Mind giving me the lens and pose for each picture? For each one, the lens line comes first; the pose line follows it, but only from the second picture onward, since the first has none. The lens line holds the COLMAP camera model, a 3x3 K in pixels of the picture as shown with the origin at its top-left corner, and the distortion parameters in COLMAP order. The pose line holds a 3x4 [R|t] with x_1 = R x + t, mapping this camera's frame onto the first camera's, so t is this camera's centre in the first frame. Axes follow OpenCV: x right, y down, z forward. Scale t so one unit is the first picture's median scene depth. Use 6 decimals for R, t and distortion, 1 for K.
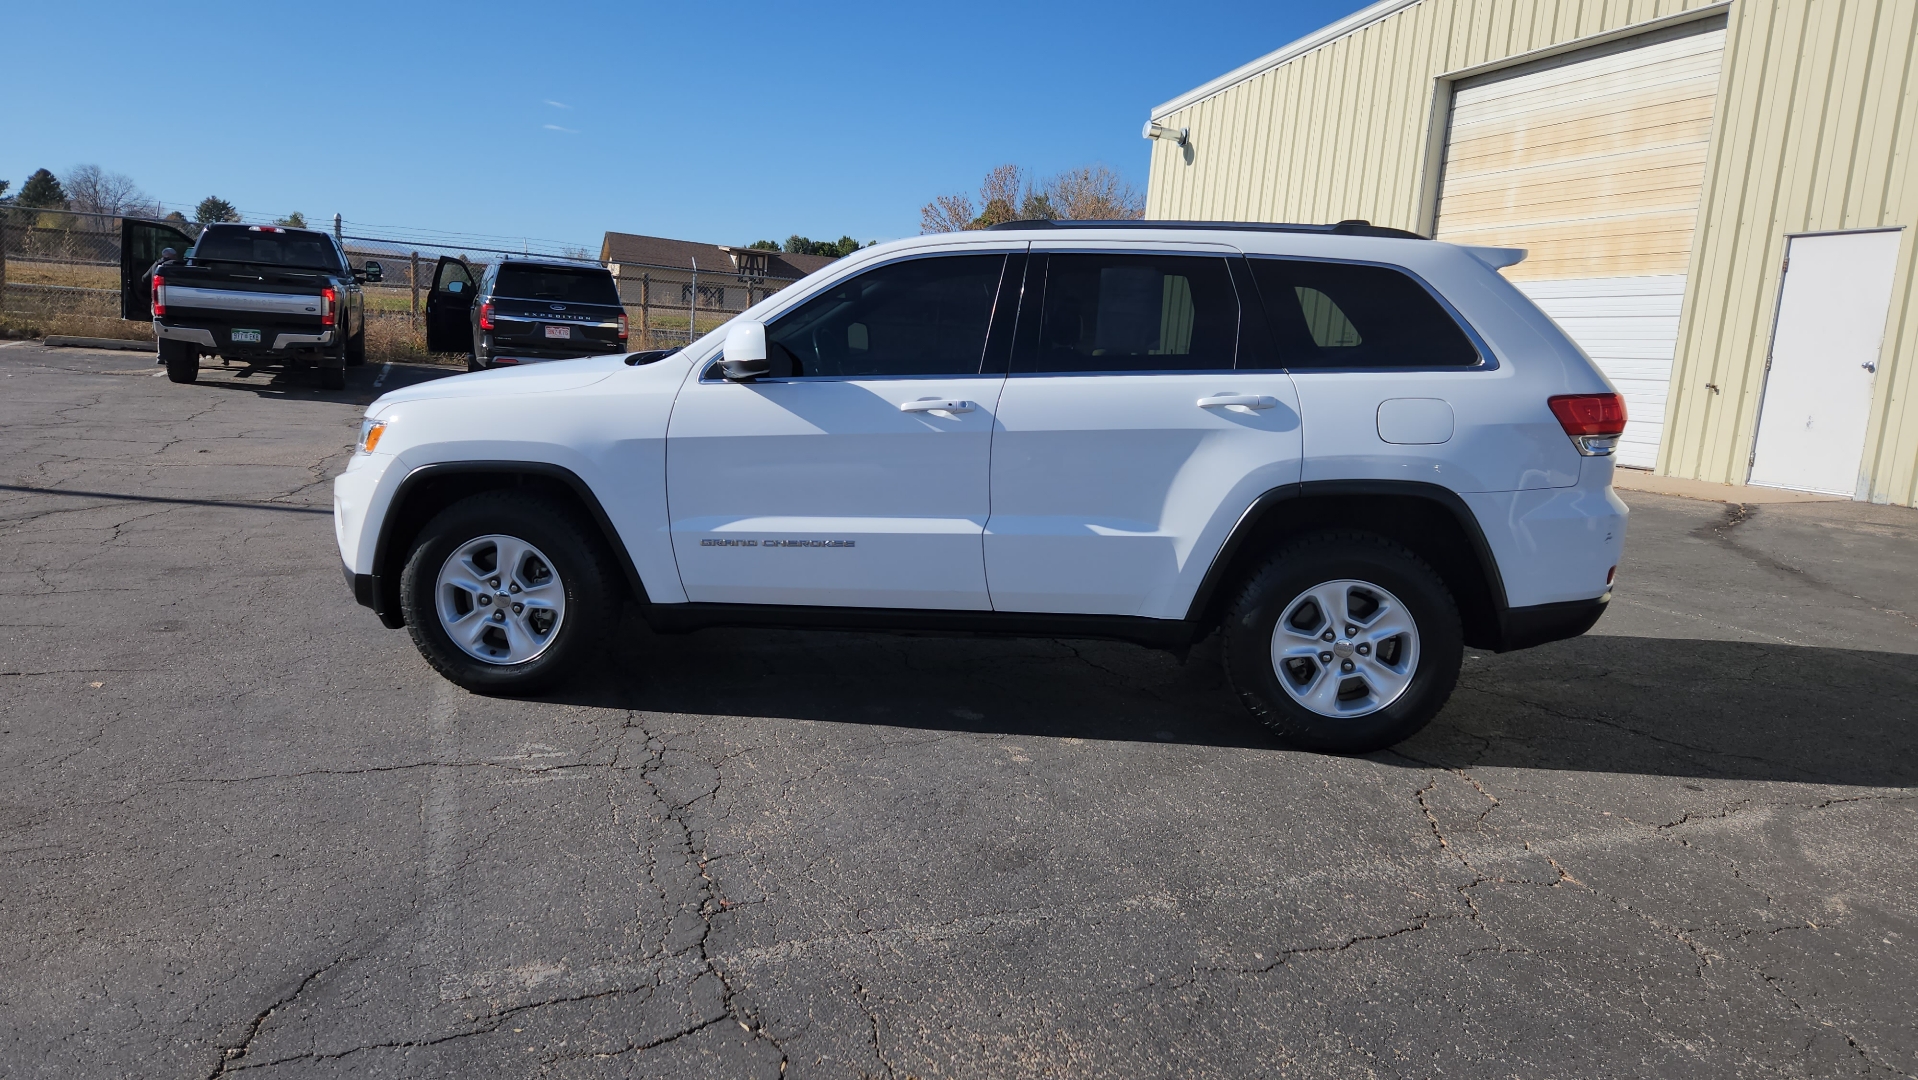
lens RADIAL K [[1280.3, 0, 938.8], [0, 1280.3, 526.3], [0, 0, 1]] dist [0.072687, -0.055222]
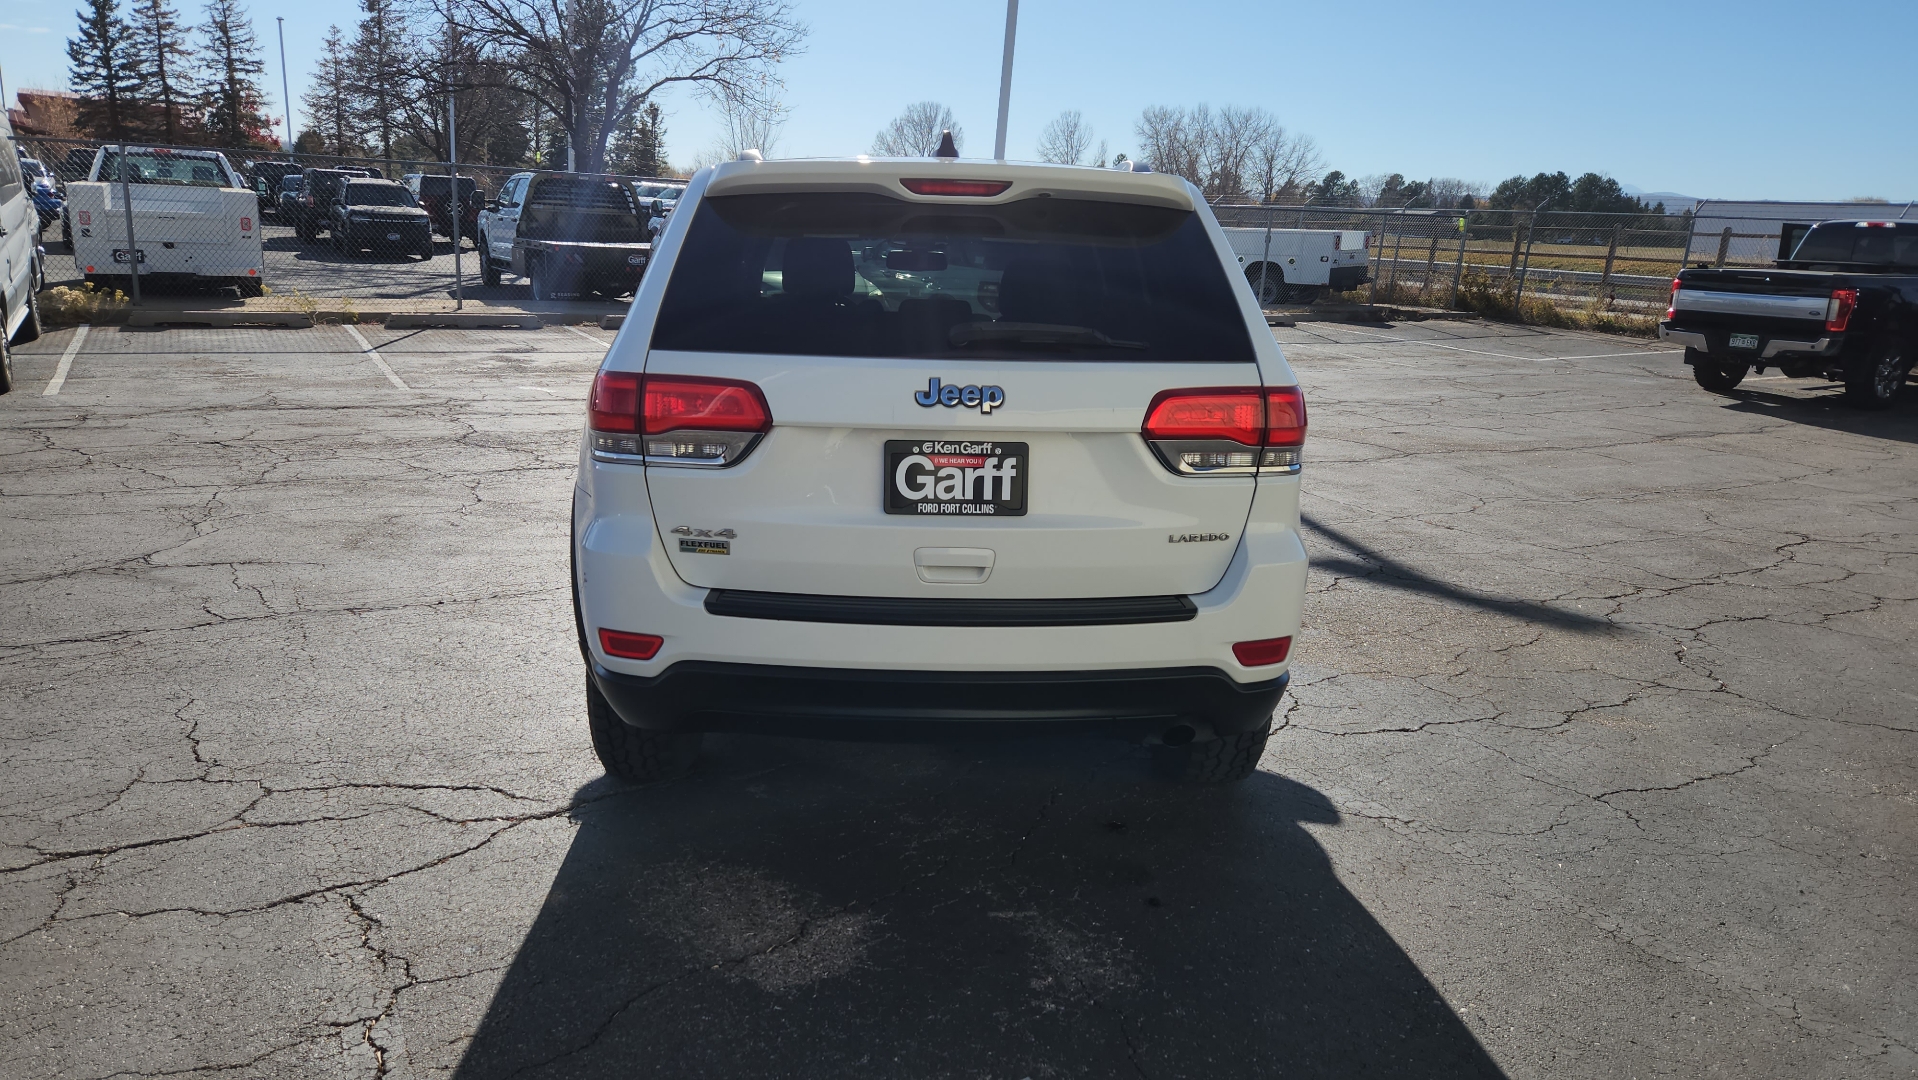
lens RADIAL K [[1280.3, 0, 931.9], [0, 1280.3, 561.6], [0, 0, 1]] dist [0.072687, -0.055222]
pose [[0.144795, 0.193533, -0.970350, 1.157547], [-0.184446, 0.968775, 0.165696, -0.142487], [0.972118, 0.154985, 0.175970, 1.015314]]
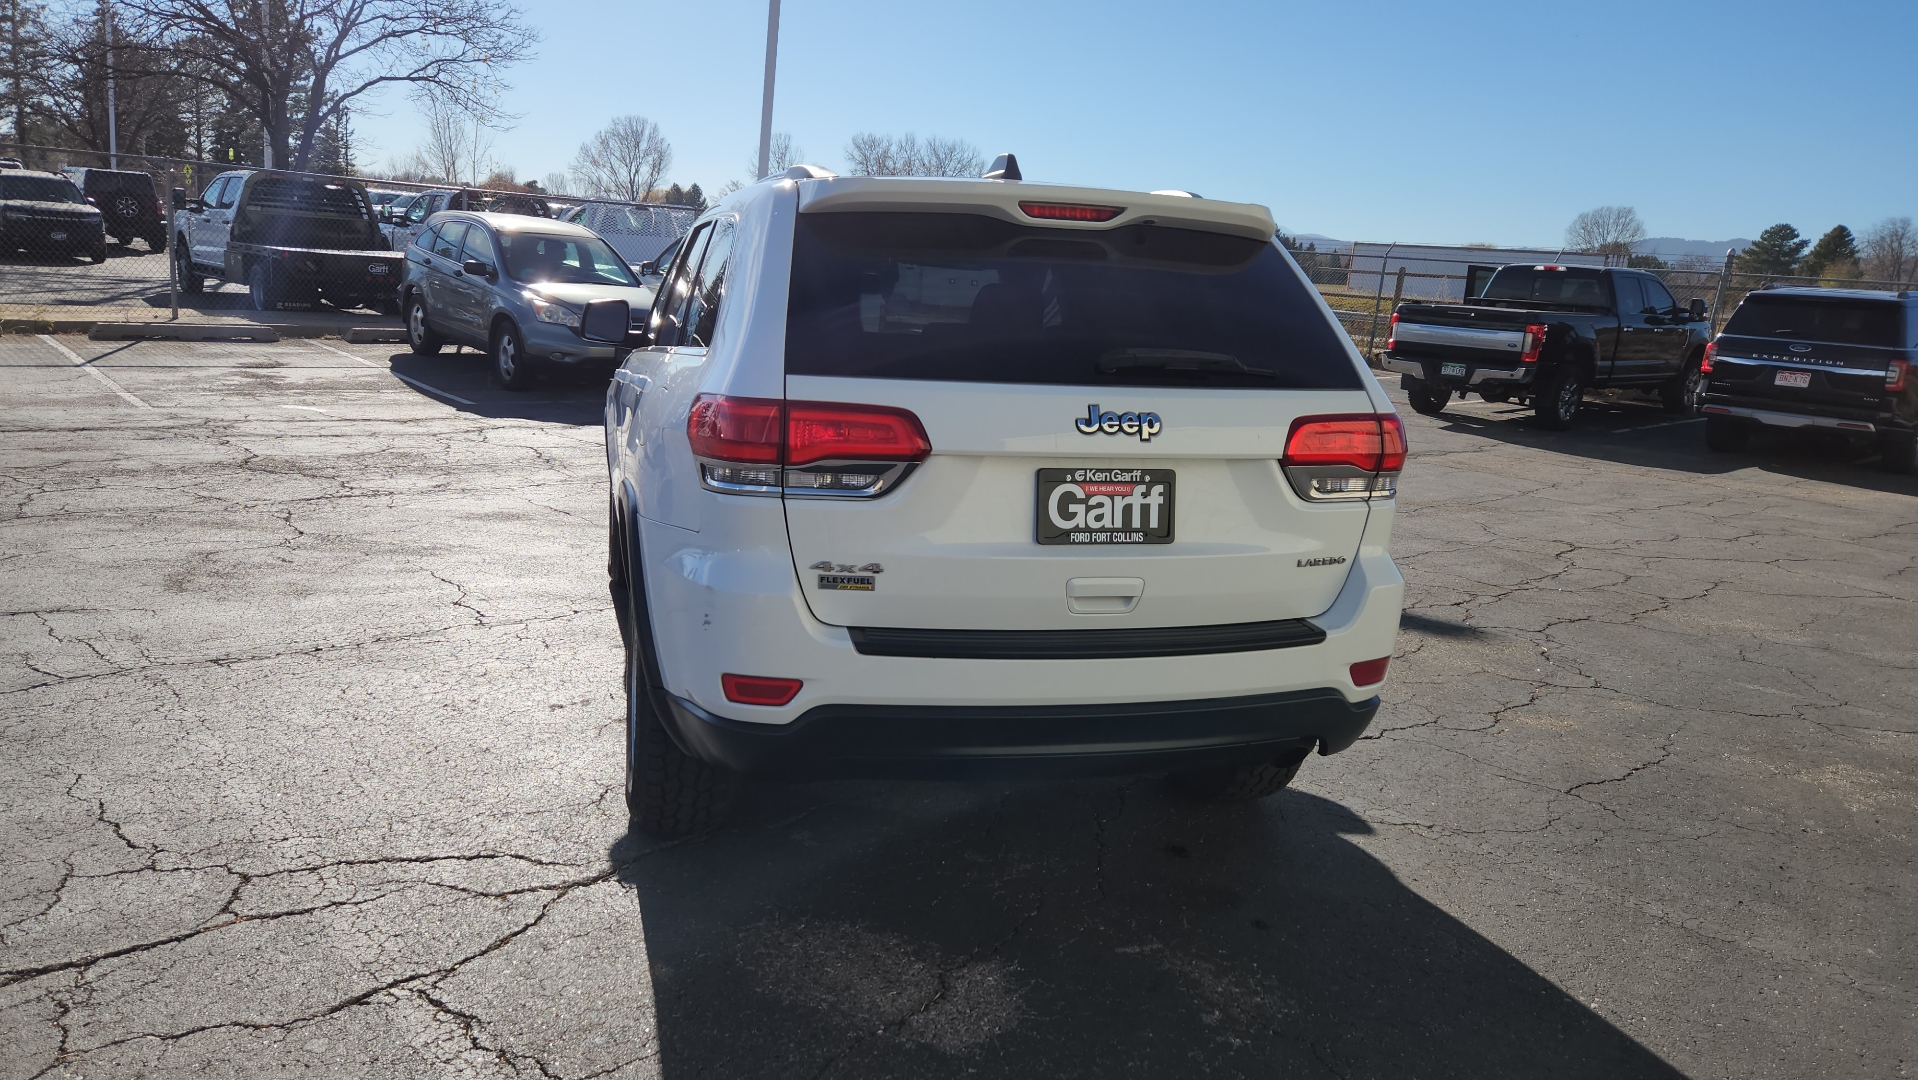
lens RADIAL K [[1280.3, 0, 918.3], [0, 1280.3, 552.7], [0, 0, 1]] dist [0.072687, -0.055222]
pose [[0.348312, 0.167271, -0.922333, 1.082923], [-0.189675, 0.976173, 0.105405, -0.106386], [0.917988, 0.138230, 0.371740, 0.821986]]
